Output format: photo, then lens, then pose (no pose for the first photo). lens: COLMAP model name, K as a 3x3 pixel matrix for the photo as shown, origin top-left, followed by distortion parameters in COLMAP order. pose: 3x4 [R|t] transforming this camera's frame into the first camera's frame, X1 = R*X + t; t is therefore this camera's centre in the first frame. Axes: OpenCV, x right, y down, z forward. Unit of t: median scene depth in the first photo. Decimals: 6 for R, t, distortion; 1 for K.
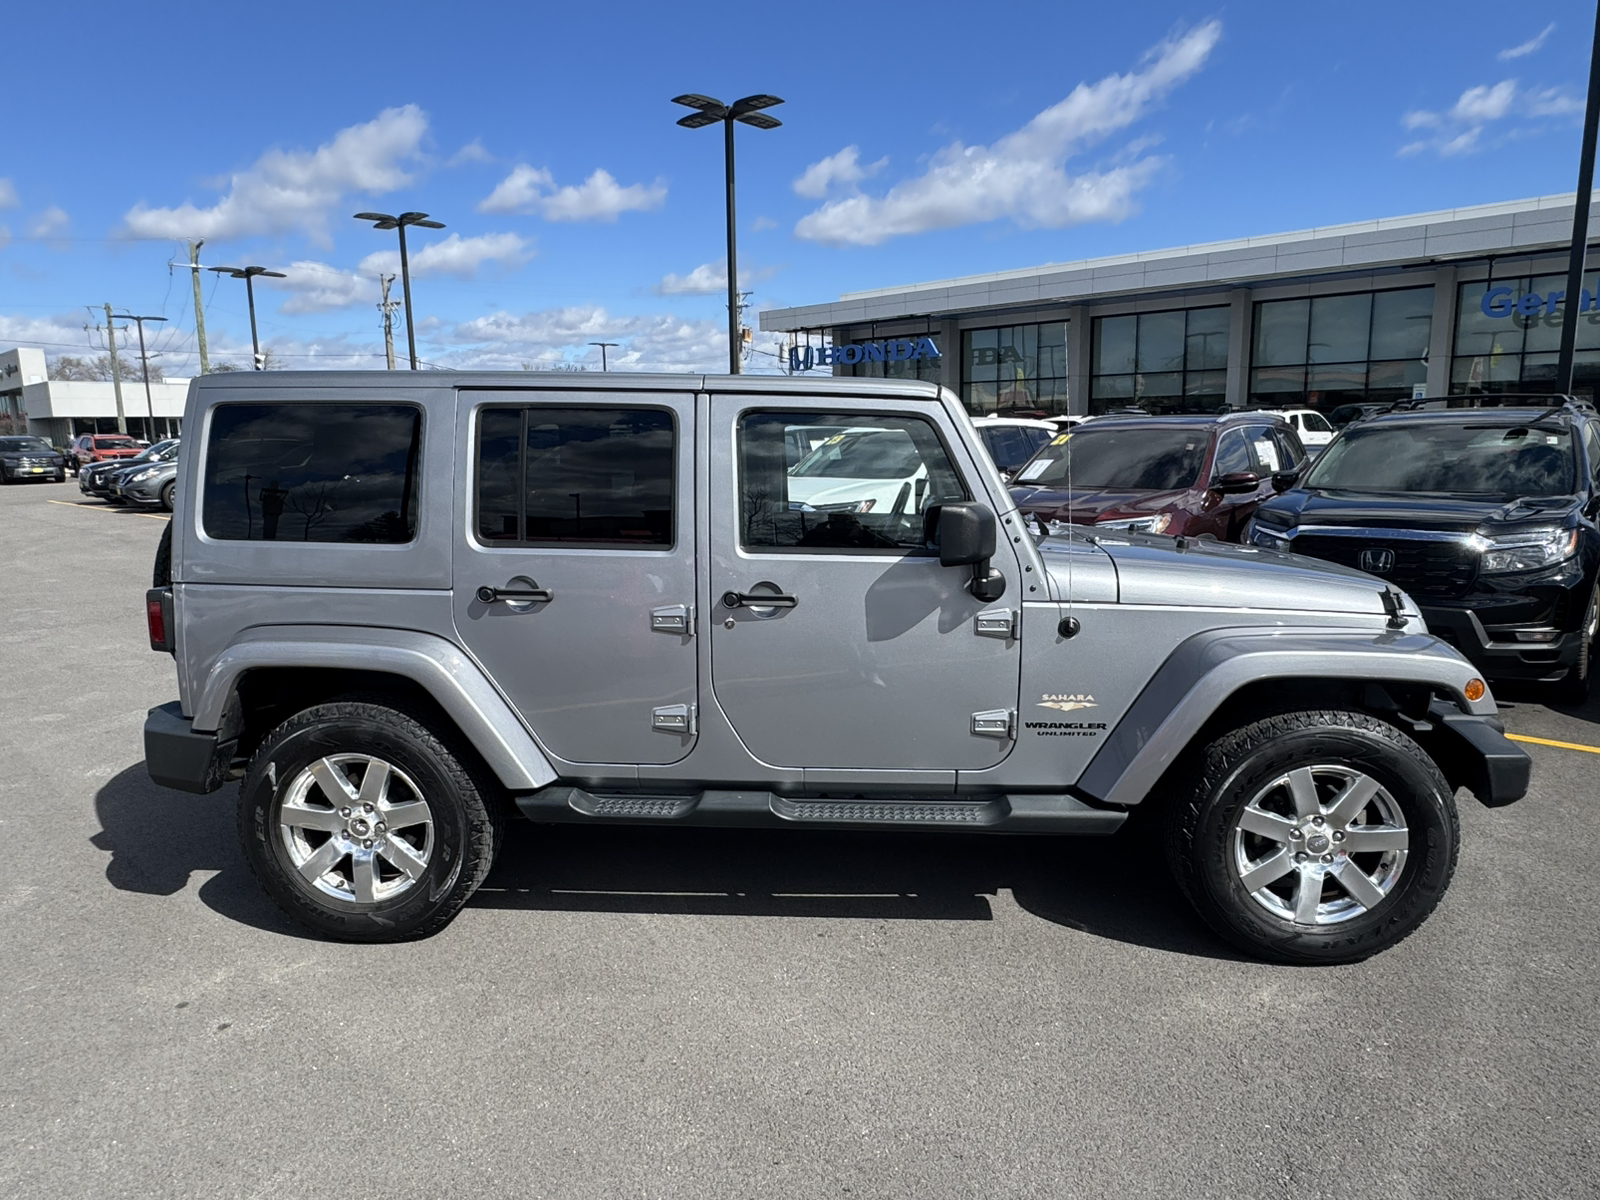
lens RADIAL K [[991.2, 0, 802.3], [0, 991.2, 589.5], [0, 0, 1]] dist [-0.006416, 0.005605]
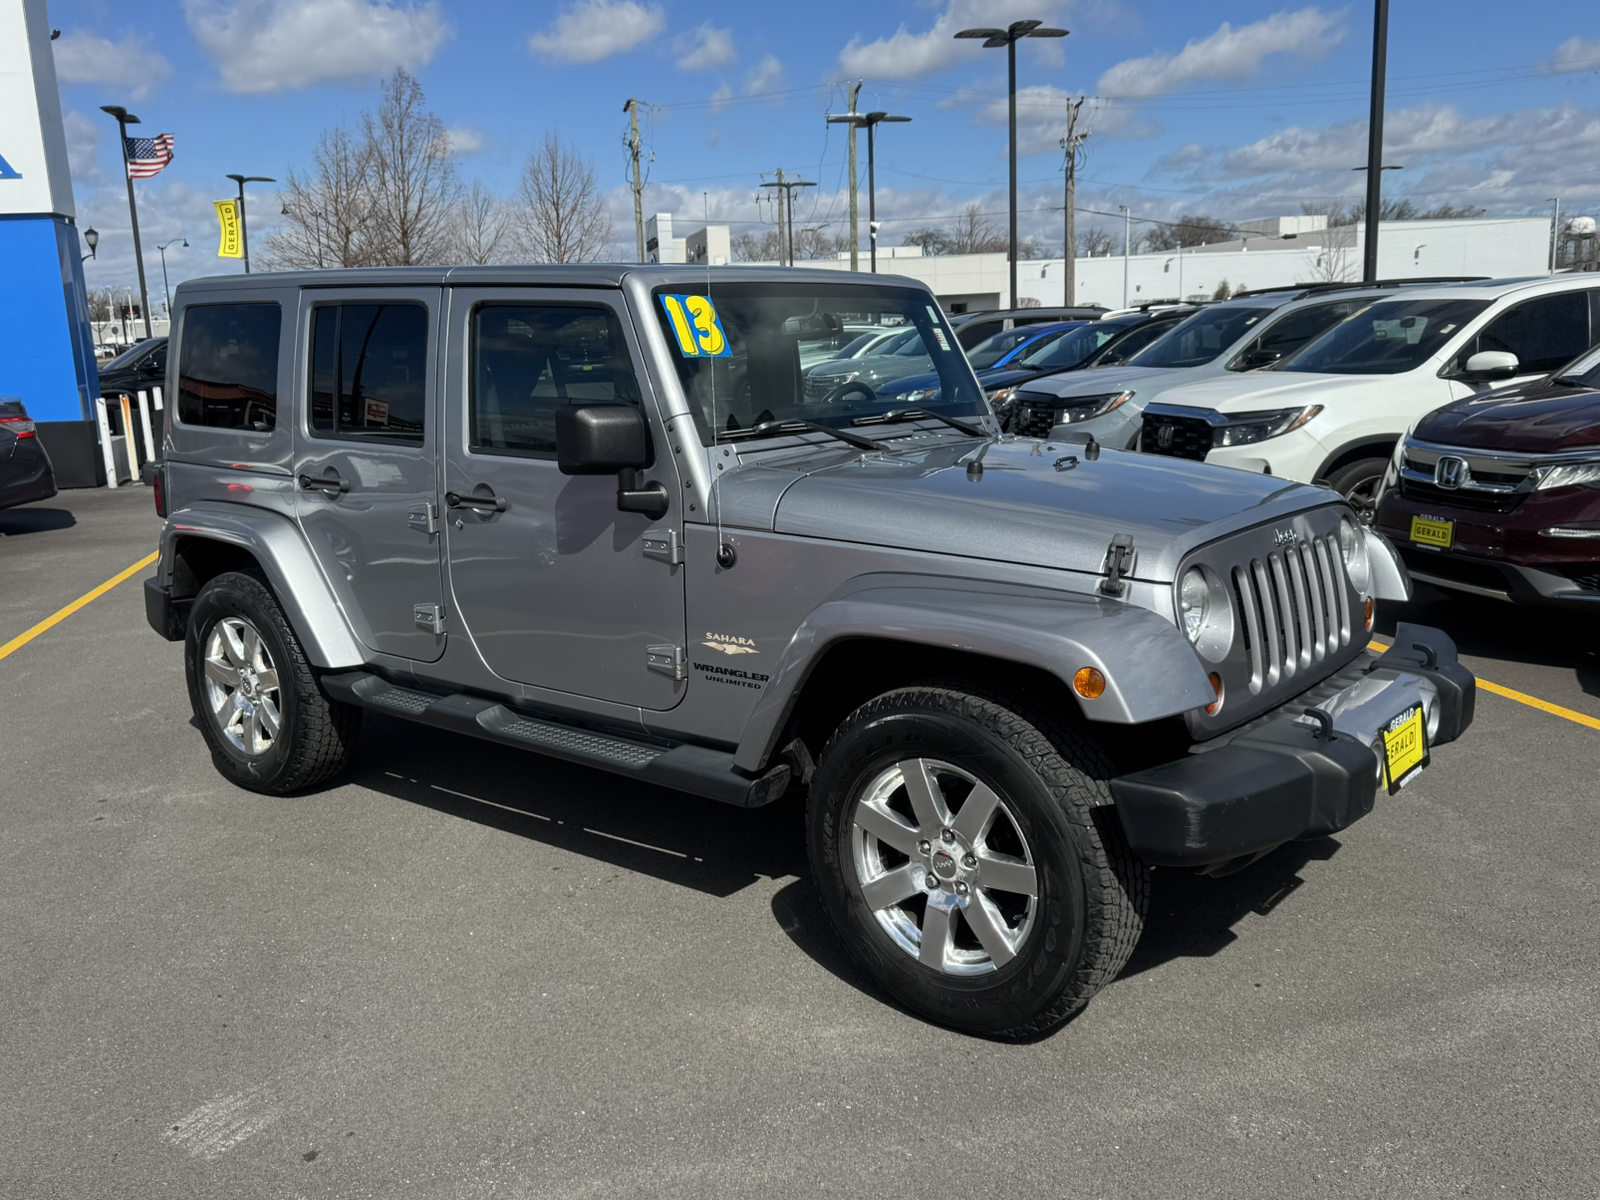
lens RADIAL K [[1387.7, 0, 812.3], [0, 1387.7, 597.0], [0, 0, 1]] dist [0.084046, -0.136189]
pose [[0.816145, 0.094285, -0.570104, 0.211808], [-0.066535, 0.995370, 0.069367, -0.002919], [0.574004, -0.018682, 0.818639, 0.015000]]
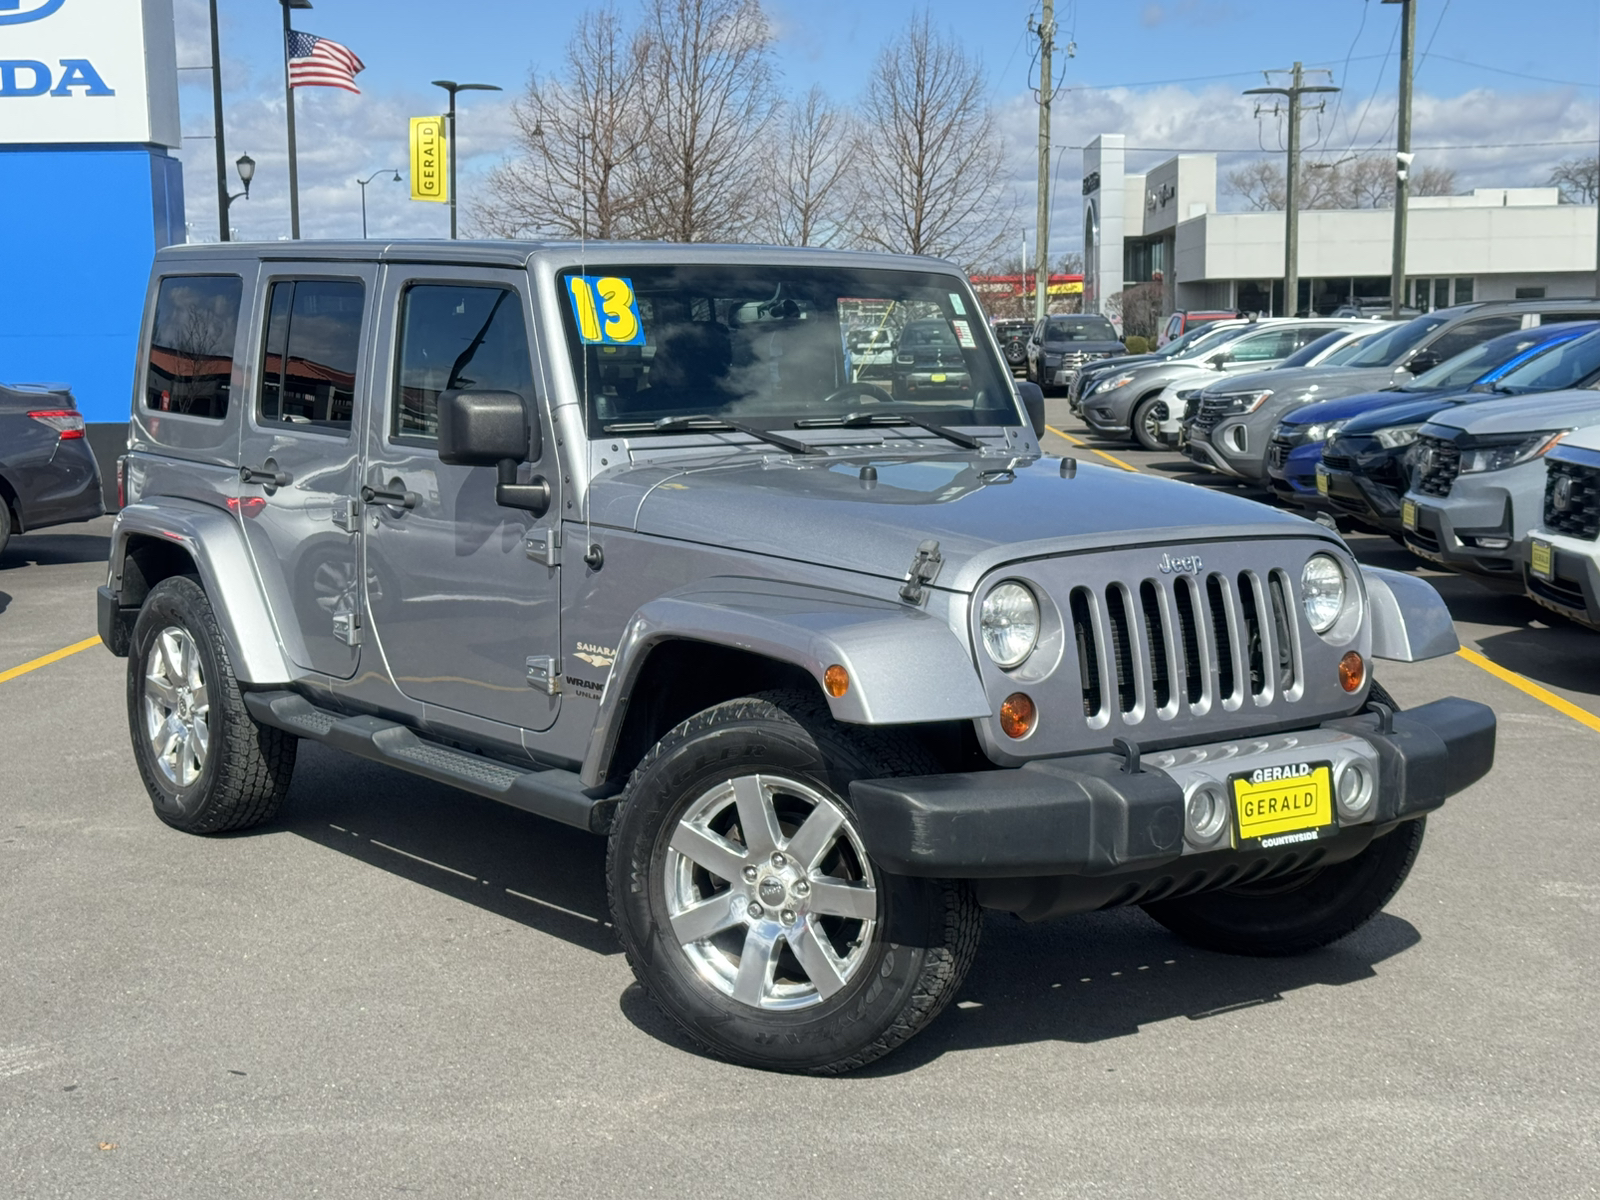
lens RADIAL K [[2344.5, 0, 803.1], [0, 2344.5, 604.8], [0, 0, 1]] dist [0.117128, 0.000000]
pose [[0.650693, 0.094918, -0.753385, 0.371540], [-0.118864, 0.992658, 0.022402, 0.003021], [0.749980, 0.074974, 0.657198, -0.018310]]
